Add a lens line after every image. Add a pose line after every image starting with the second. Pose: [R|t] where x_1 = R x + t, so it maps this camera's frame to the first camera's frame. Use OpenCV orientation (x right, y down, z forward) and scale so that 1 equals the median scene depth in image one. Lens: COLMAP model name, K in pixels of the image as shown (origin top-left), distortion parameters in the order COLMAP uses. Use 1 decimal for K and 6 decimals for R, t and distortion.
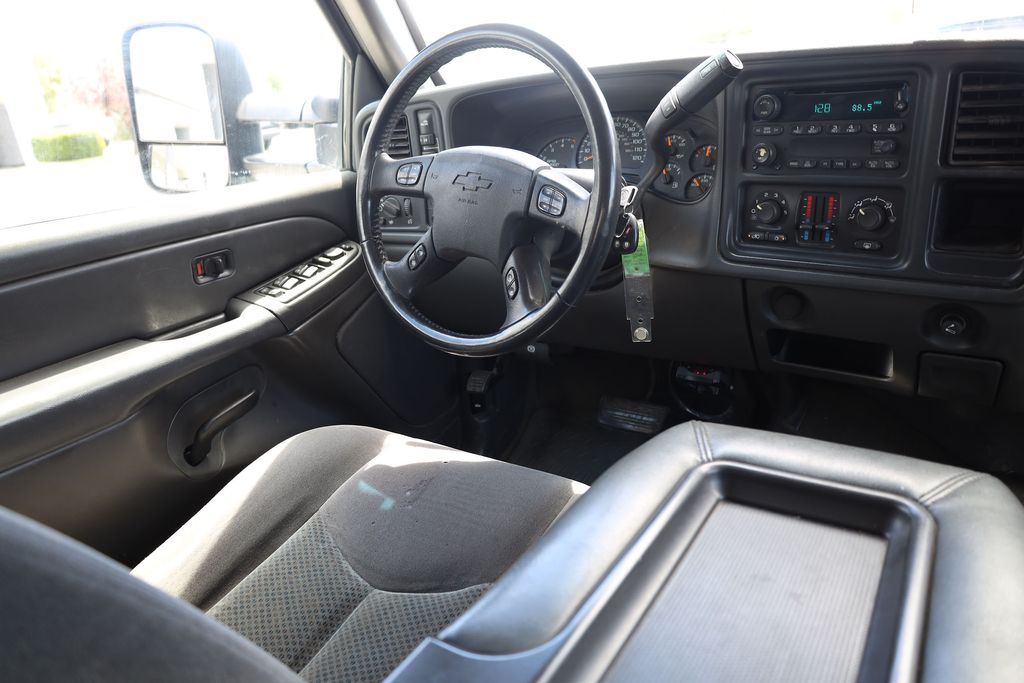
lens RADIAL K [[688.3, 0, 512.0], [0, 688.3, 341.5], [0, 0, 1]] dist [0.001583, -0.000503]
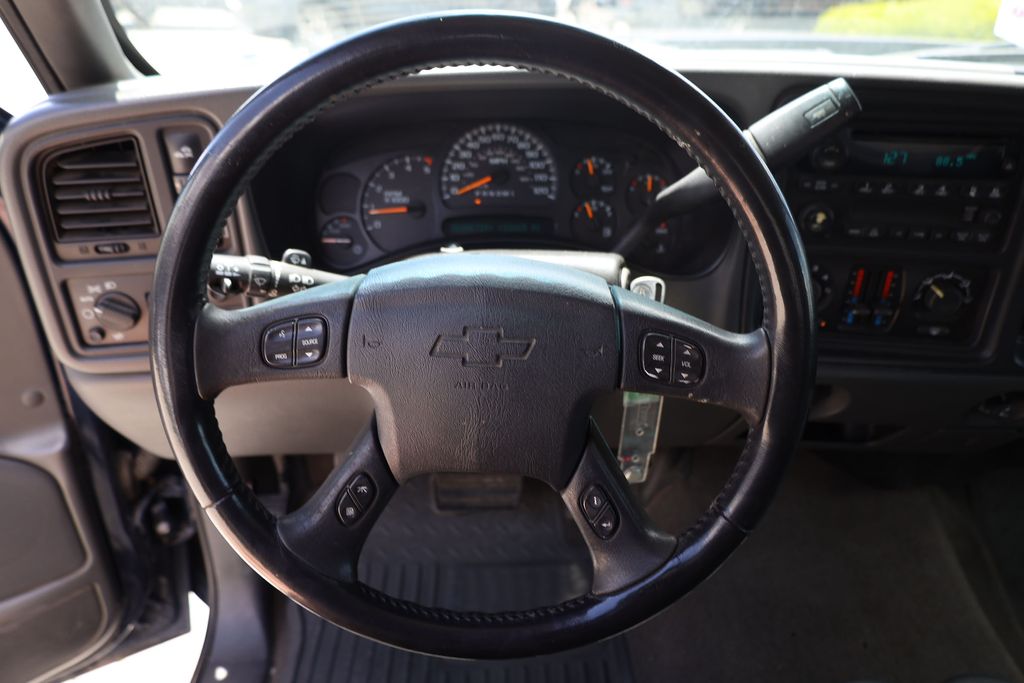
lens RADIAL K [[688.3, 0, 512.0], [0, 688.3, 341.5], [0, 0, 1]] dist [0.001583, -0.000503]
pose [[0.821639, -0.208646, 0.530449, -0.237055], [0.133490, 0.975153, 0.176797, -0.254034], [-0.554157, -0.074454, 0.829076, 0.462966]]
